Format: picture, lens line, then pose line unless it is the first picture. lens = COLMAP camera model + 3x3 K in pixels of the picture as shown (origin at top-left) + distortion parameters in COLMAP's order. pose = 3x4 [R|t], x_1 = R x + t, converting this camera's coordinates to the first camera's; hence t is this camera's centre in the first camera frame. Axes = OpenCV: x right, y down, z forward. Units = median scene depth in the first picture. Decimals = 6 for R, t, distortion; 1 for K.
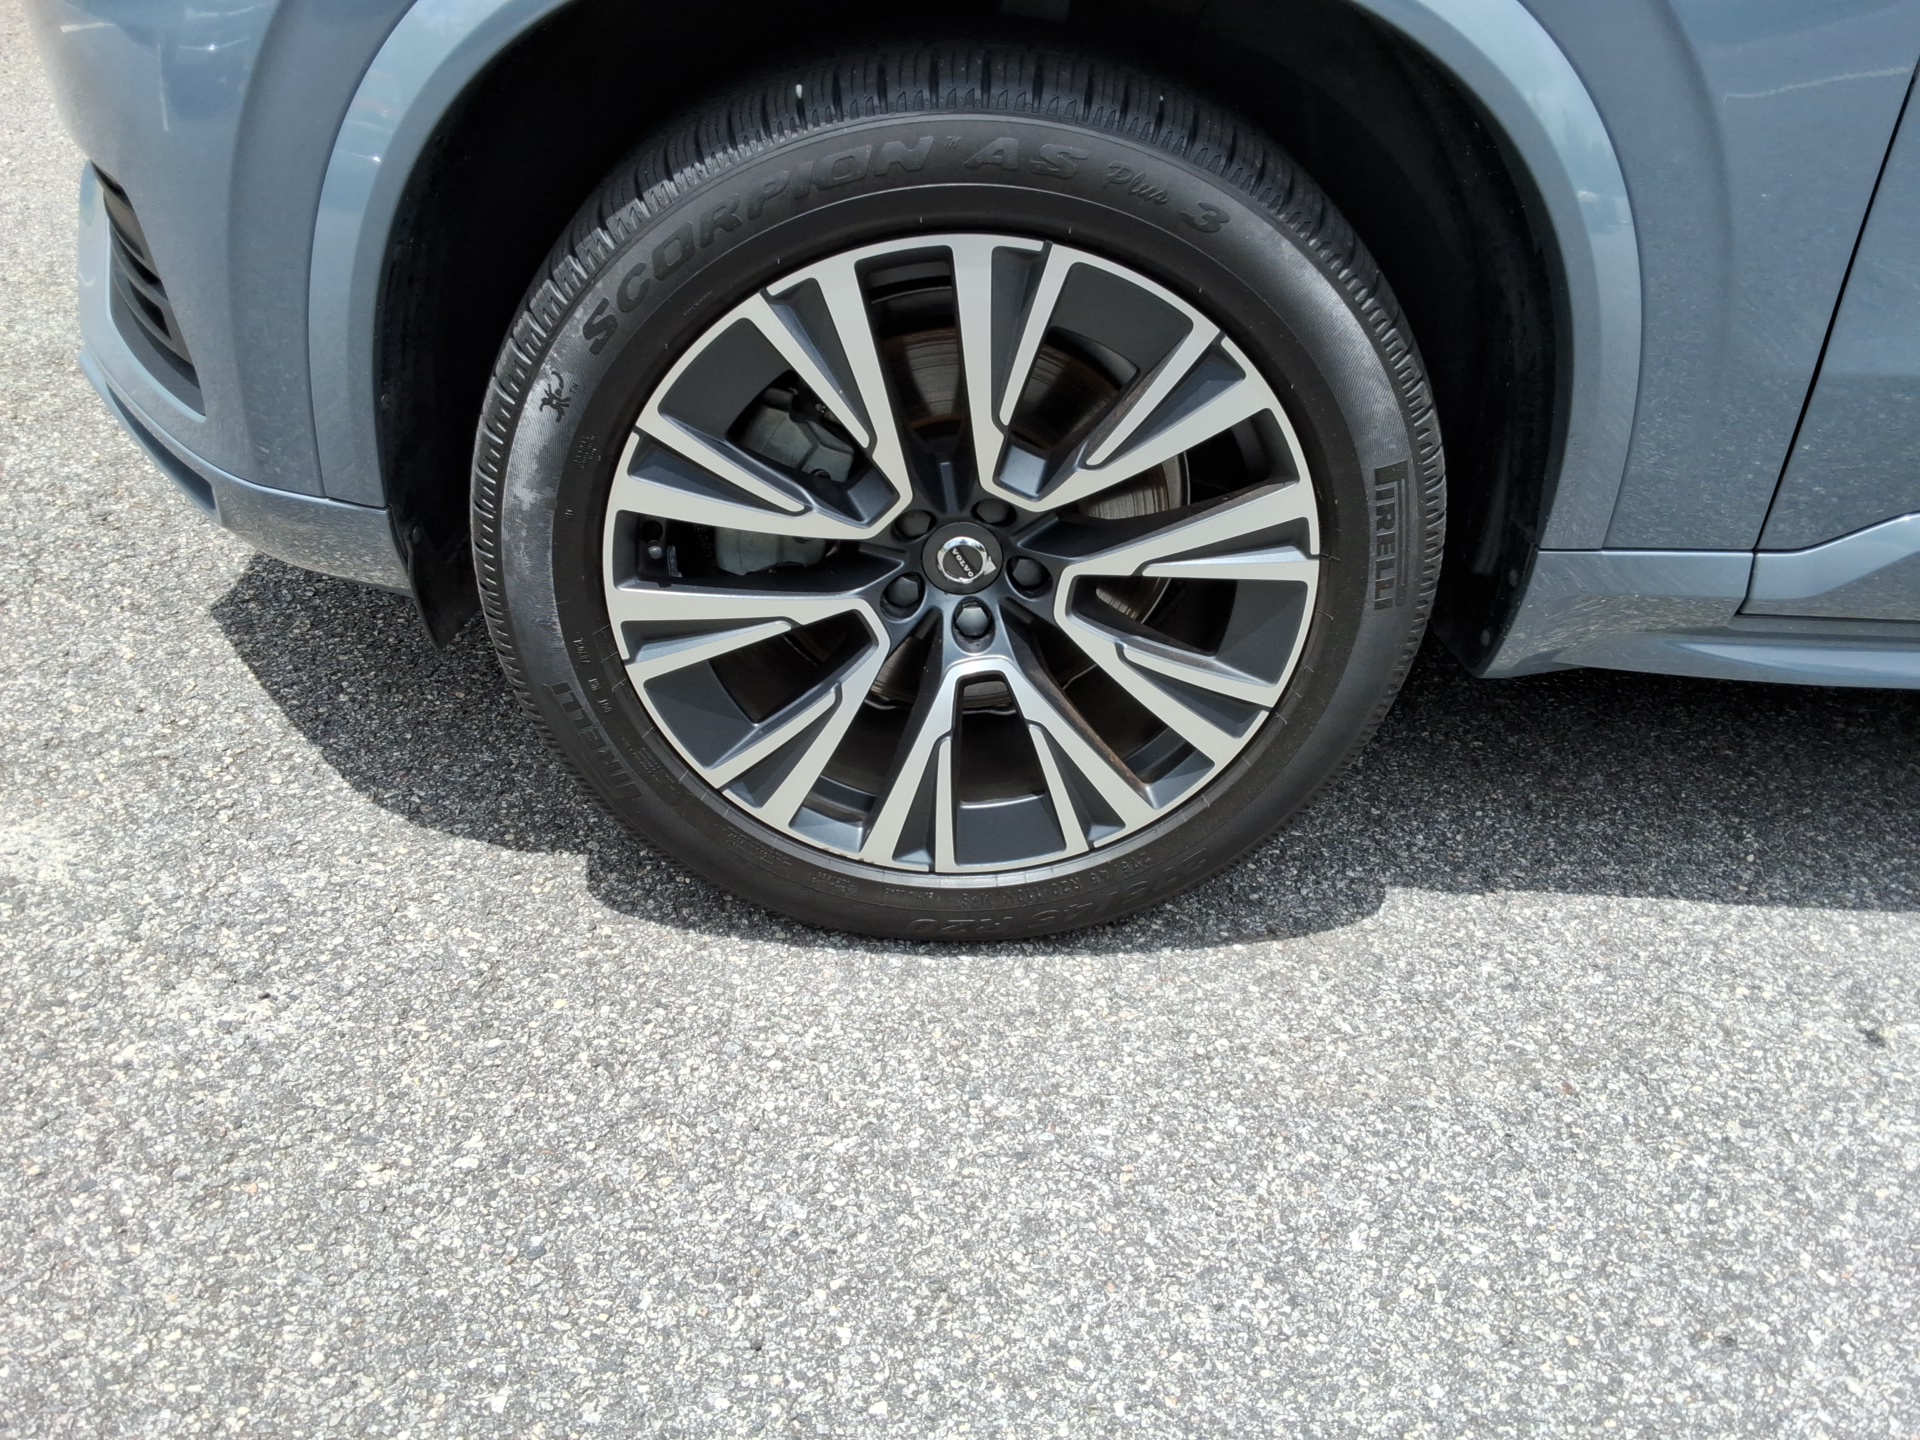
lens RADIAL K [[1552.8, 0, 972.1], [0, 1552.8, 706.3], [0, 0, 1]] dist [0.105788, -0.164609]
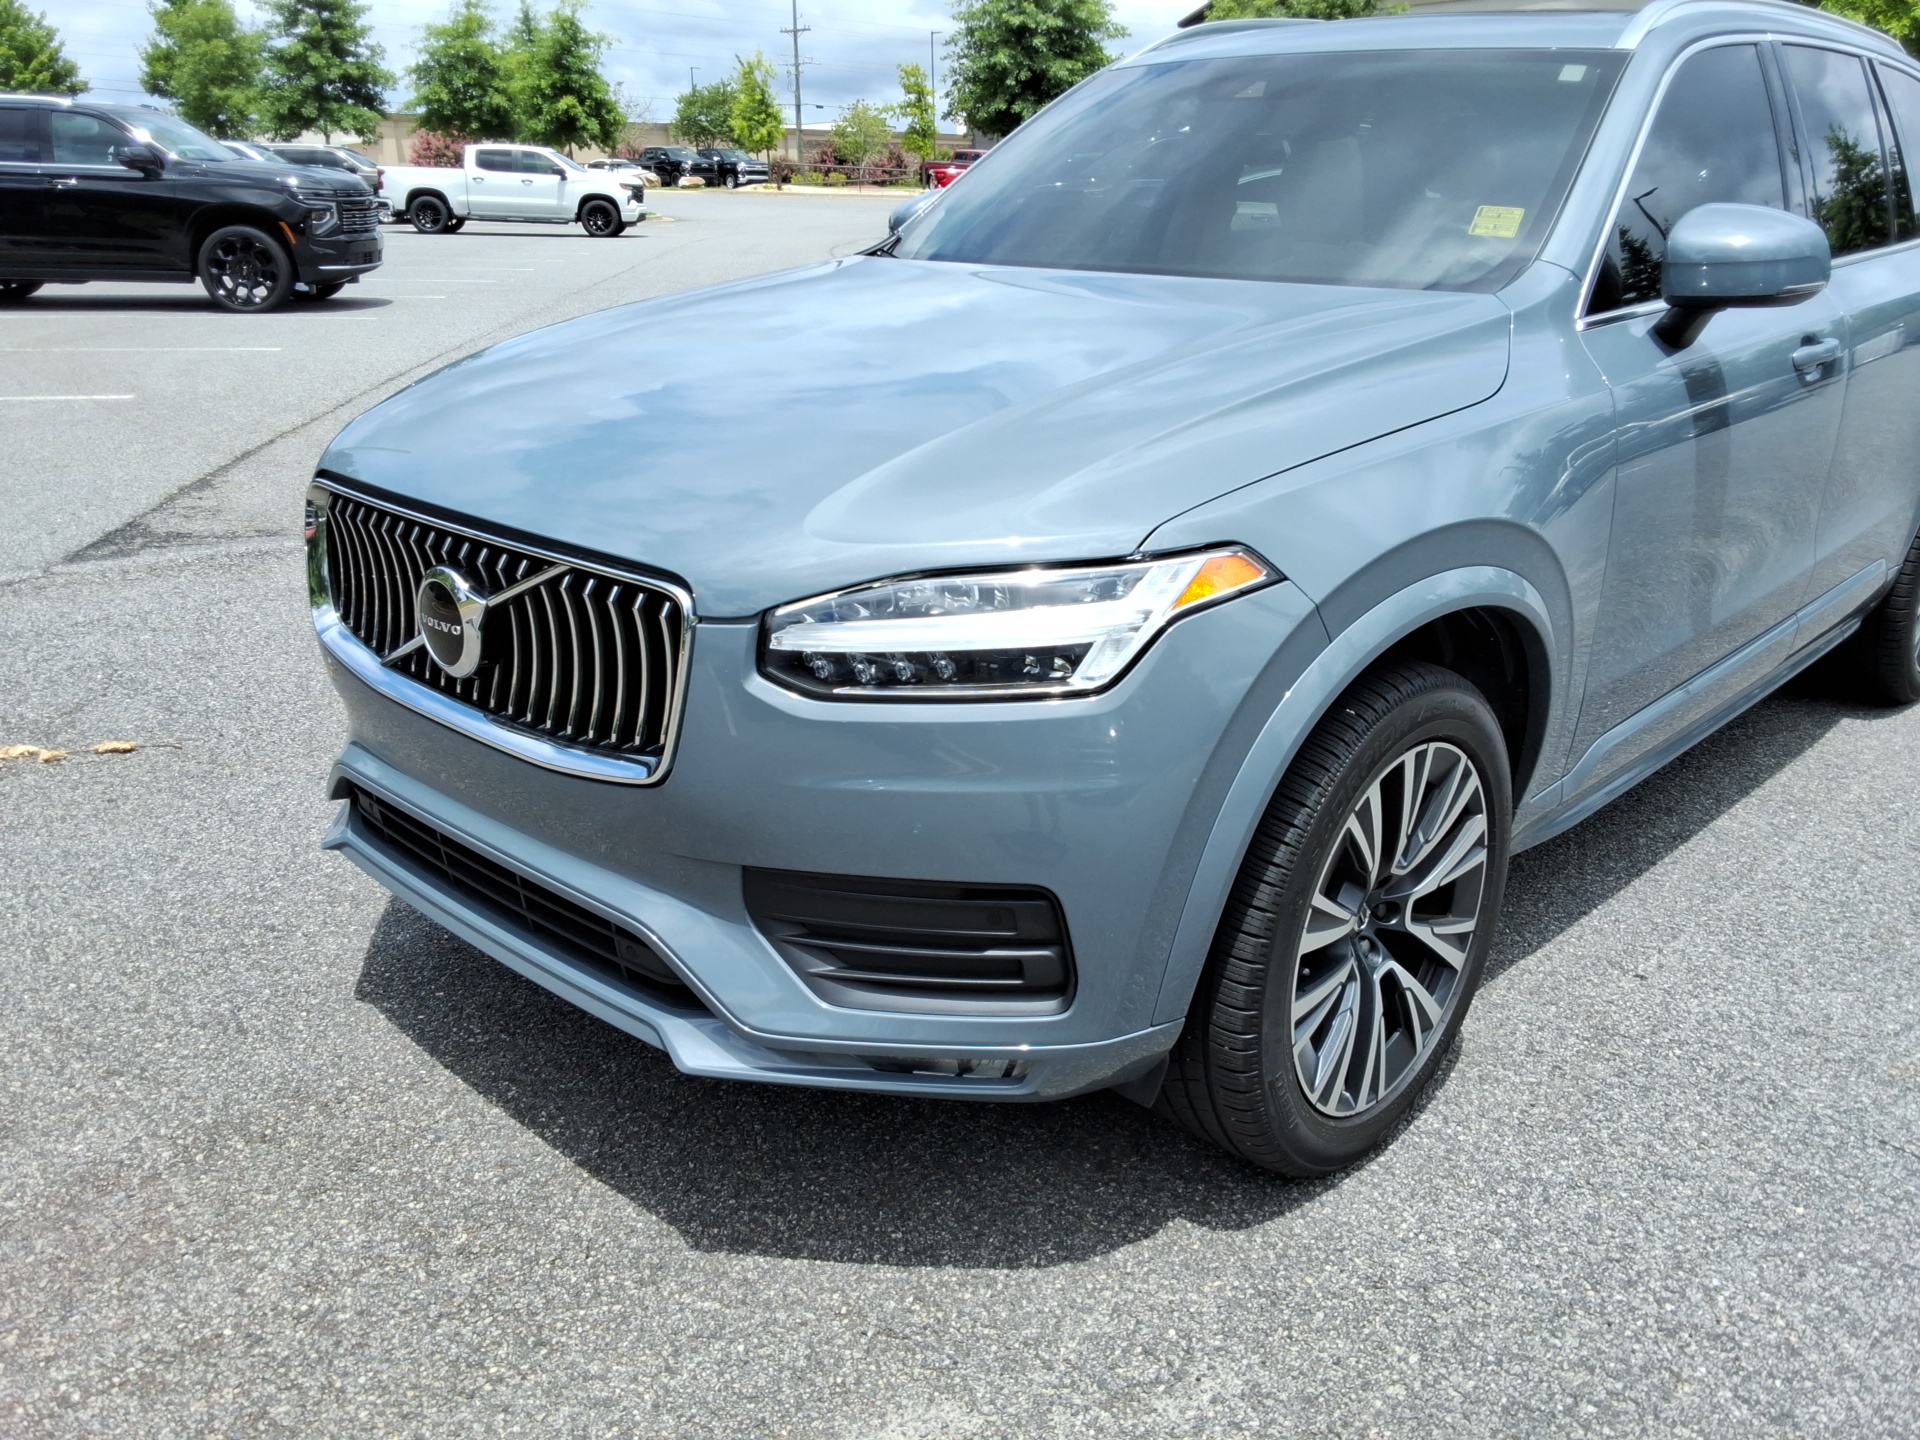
lens RADIAL K [[1547.3, 0, 977.8], [0, 1547.3, 709.8], [0, 0, 1]] dist [0.112490, -0.178748]
pose [[0.692118, -0.281352, 0.664691, -1.375884], [0.413384, 0.909419, -0.045501, -0.394219], [-0.591681, 0.306265, 0.745732, -0.149394]]
